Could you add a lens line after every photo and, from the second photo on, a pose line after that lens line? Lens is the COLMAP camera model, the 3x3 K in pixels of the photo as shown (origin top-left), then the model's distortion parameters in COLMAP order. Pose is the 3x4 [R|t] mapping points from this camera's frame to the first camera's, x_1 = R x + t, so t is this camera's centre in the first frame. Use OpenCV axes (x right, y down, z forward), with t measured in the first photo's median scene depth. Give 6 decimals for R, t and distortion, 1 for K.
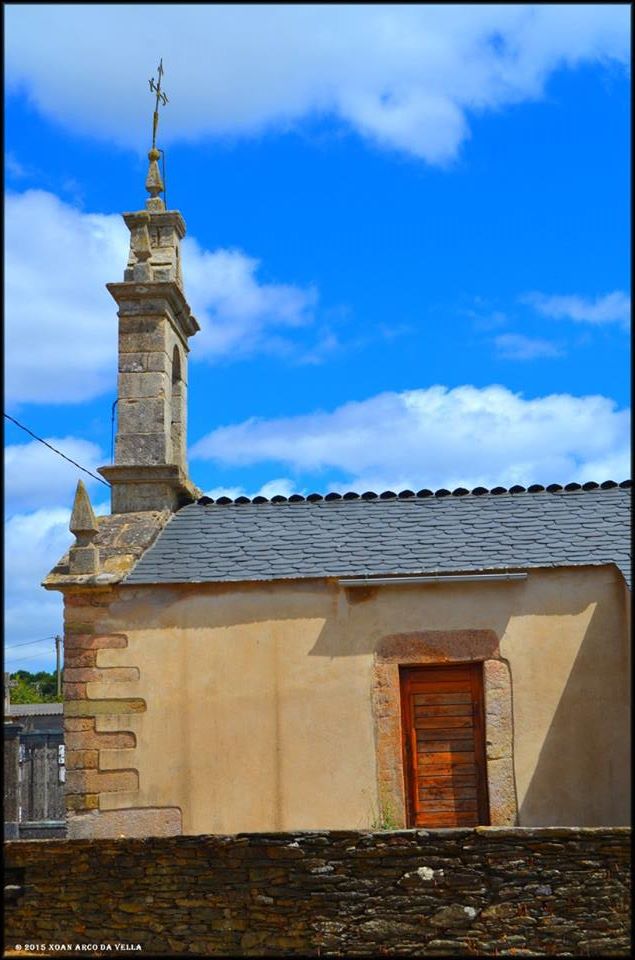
lens RADIAL K [[1739.9, 0, 319.9], [0, 1739.9, 477.9], [0, 0, 1]] dist [-0.007307, 0.000000]
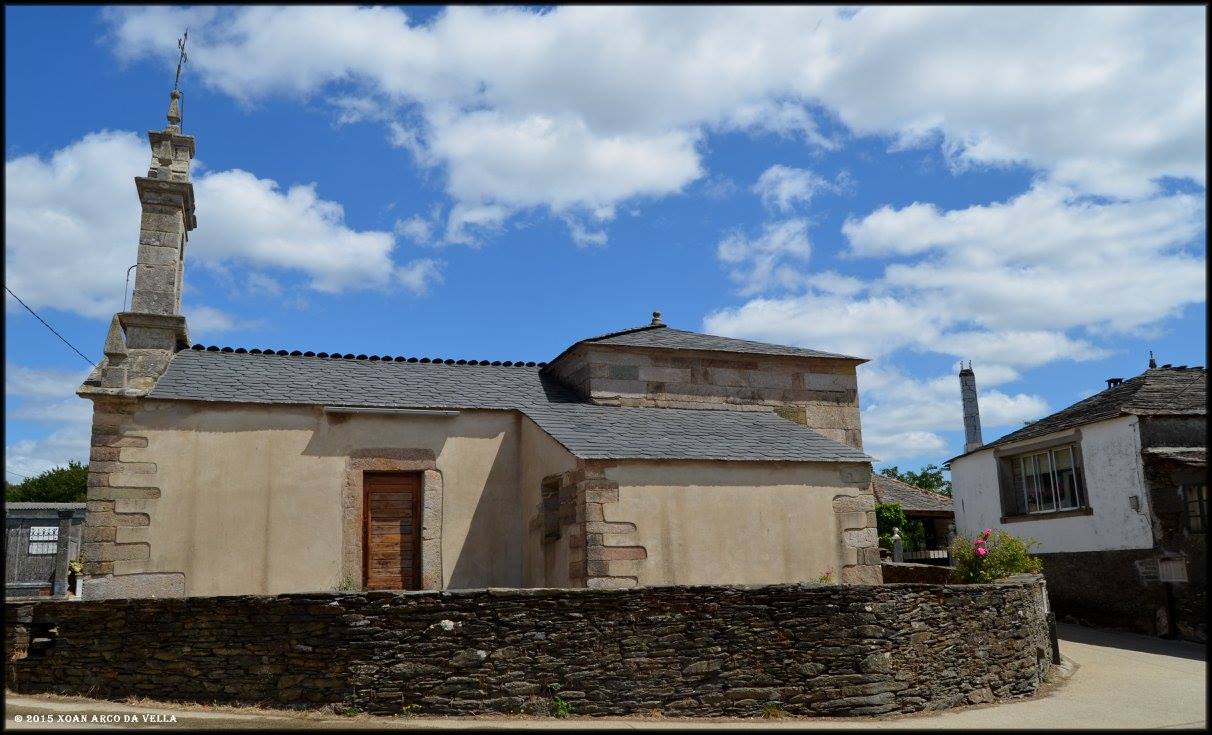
lens RADIAL K [[946.5, 0, 601.2], [0, 946.5, 377.0], [0, 0, 1]] dist [-0.016309, 0.005927]
pose [[0.903107, 0.088607, 0.420174, -0.107258], [-0.080637, 0.996066, -0.036733, 0.045476], [-0.421776, -0.000708, 0.906700, 0.235685]]
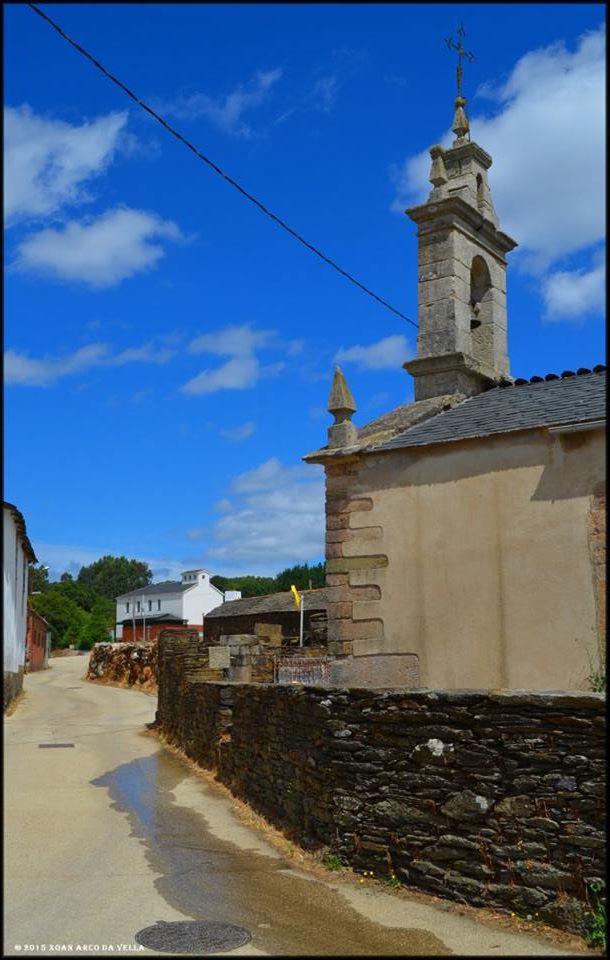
lens RADIAL K [[1016.8, 0, 302.4], [0, 1016.8, 482.1], [0, 0, 1]] dist [-0.019437, 0.000000]
pose [[0.858488, -0.071550, -0.507818, 0.182945], [0.085177, 0.996359, 0.003611, 0.075506], [0.505711, -0.046355, 0.861457, 0.430042]]
